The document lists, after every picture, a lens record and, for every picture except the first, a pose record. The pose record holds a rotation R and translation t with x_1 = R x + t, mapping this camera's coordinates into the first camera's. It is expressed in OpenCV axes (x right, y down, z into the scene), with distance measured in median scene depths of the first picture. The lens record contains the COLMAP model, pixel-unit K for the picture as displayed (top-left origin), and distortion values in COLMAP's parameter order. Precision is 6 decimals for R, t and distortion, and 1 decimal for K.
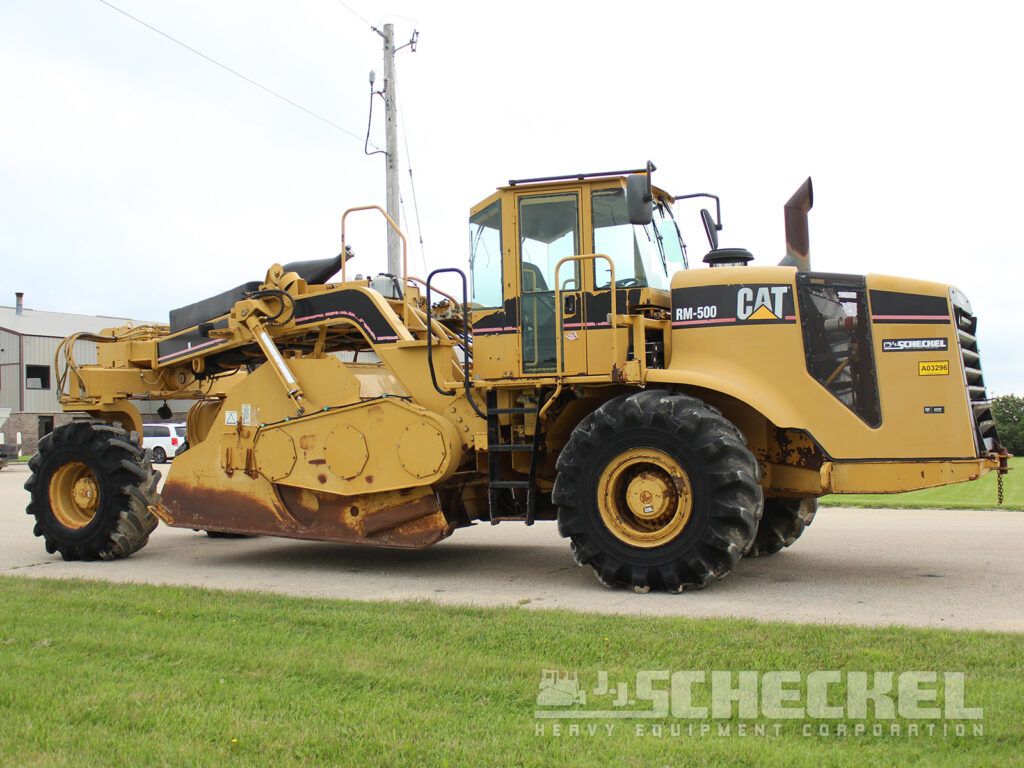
lens RADIAL K [[1205.7, 0, 557.9], [0, 1205.7, 395.6], [0, 0, 1]] dist [-0.096791, 0.000000]
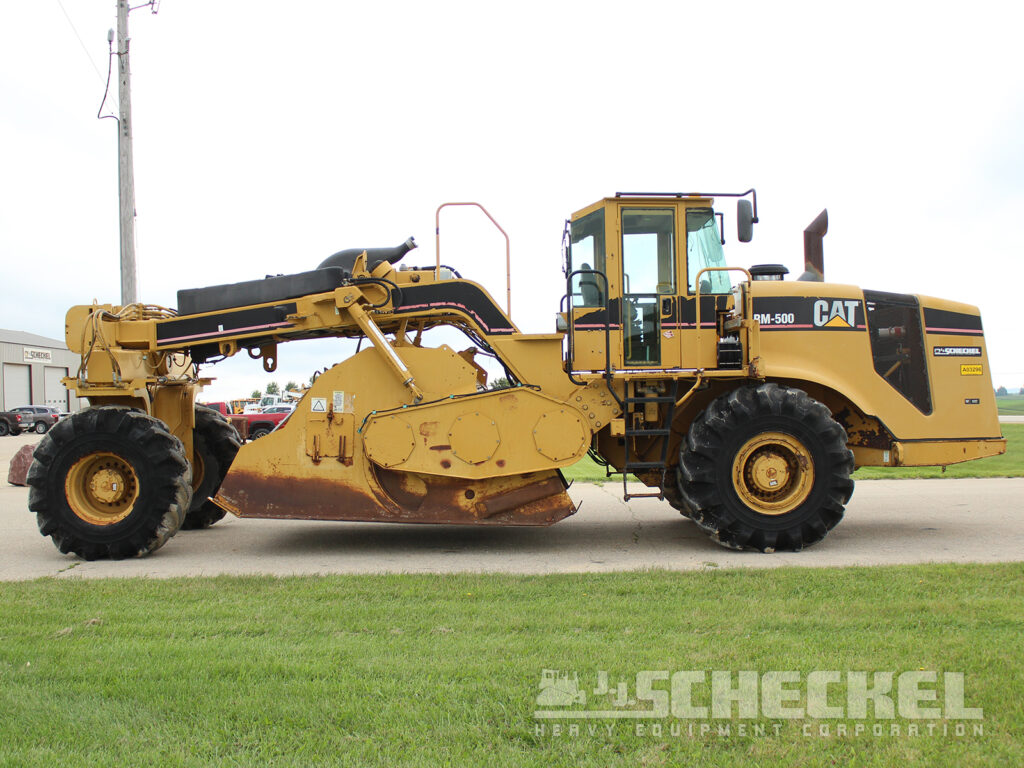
lens RADIAL K [[1205.7, 0, 579.4], [0, 1205.7, 403.1], [0, 0, 1]] dist [-0.096791, 0.000000]
pose [[0.889026, 0.003116, 0.457846, -0.571980], [-0.013127, 0.999739, 0.018685, -0.004299], [-0.457668, -0.022622, 0.888835, 0.023235]]
